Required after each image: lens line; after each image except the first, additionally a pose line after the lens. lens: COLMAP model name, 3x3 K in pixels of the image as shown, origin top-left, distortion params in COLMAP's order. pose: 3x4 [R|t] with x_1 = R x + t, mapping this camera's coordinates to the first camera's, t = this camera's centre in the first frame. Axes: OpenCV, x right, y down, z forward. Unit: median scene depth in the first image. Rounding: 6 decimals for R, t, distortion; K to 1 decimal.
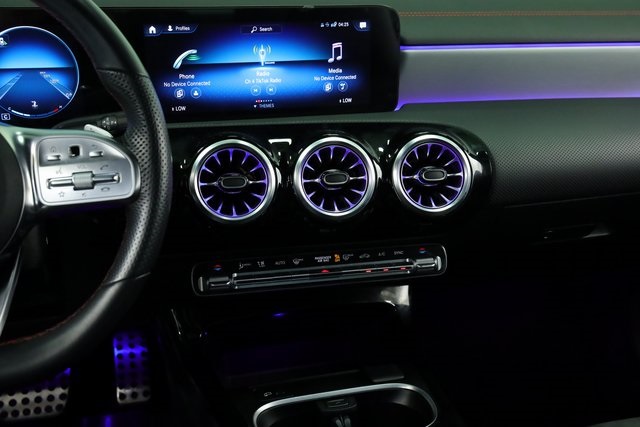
lens RADIAL K [[848.6, 0, 324.2], [0, 848.6, 212.3], [0, 0, 1]] dist [0.114991, 0.000000]
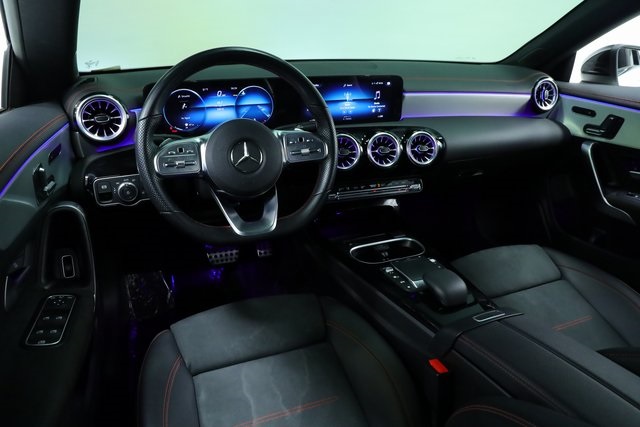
lens RADIAL K [[445.1, 0, 322.5], [0, 445.1, 214.6], [0, 0, 1]] dist [-0.078722, 0.004137]
pose [[0.993918, -0.031466, 0.105533, -0.277370], [0.021628, 0.995422, 0.093098, 0.017944], [-0.107979, -0.090250, 0.990048, -0.193156]]
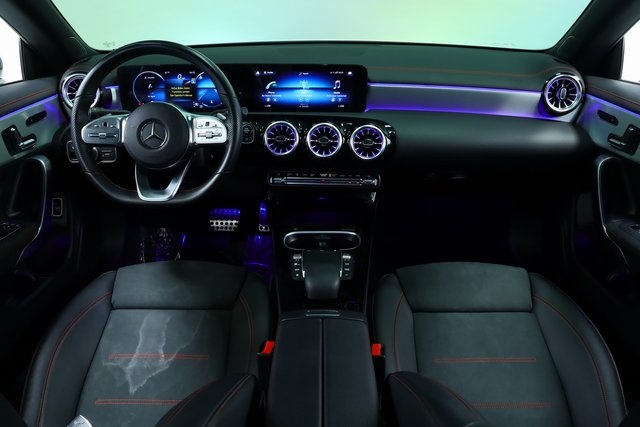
lens RADIAL K [[495.7, 0, 323.2], [0, 495.7, 217.6], [0, 0, 1]] dist [-0.066697, 0.010857]
pose [[0.959810, 0.121632, -0.252922, 0.365655], [-0.086923, 0.985726, 0.144181, -0.026254], [0.266849, -0.116402, 0.956683, -0.314978]]
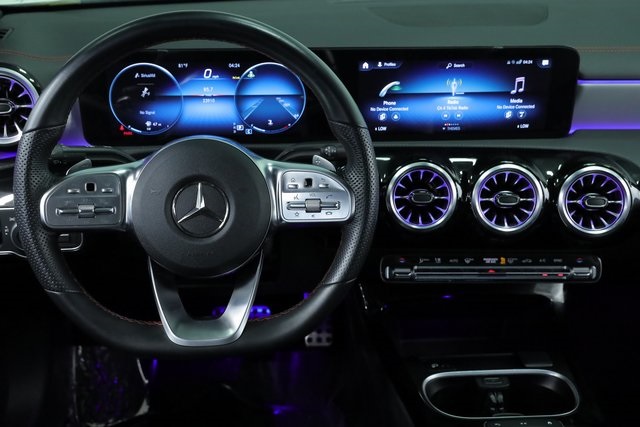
lens RADIAL K [[848.6, 0, 321.5], [0, 848.6, 215.5], [0, 0, 1]] dist [0.114991, 0.000000]
pose [[0.978806, 0.086343, -0.185698, -0.017564], [-0.068062, 0.992384, 0.102670, -0.117679], [0.193148, -0.087855, 0.977228, -0.211327]]
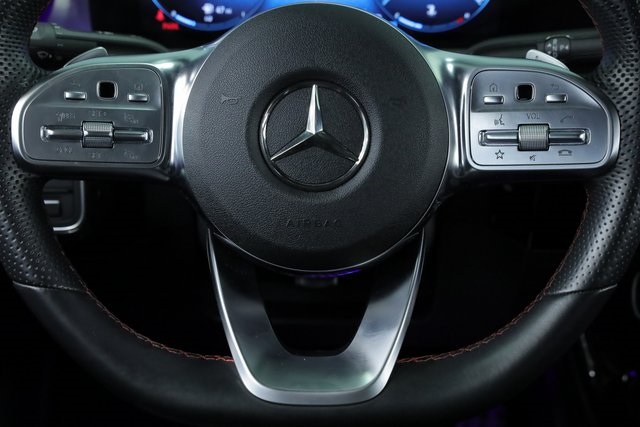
lens RADIAL K [[1318.7, 0, 322.2], [0, 1318.7, 218.7], [0, 0, 1]] dist [0.248756, 0.000000]
pose [[0.957825, 0.102493, -0.268453, -0.115055], [-0.090500, 0.994280, 0.056711, -0.012954], [0.272730, -0.030025, 0.961622, -0.036570]]
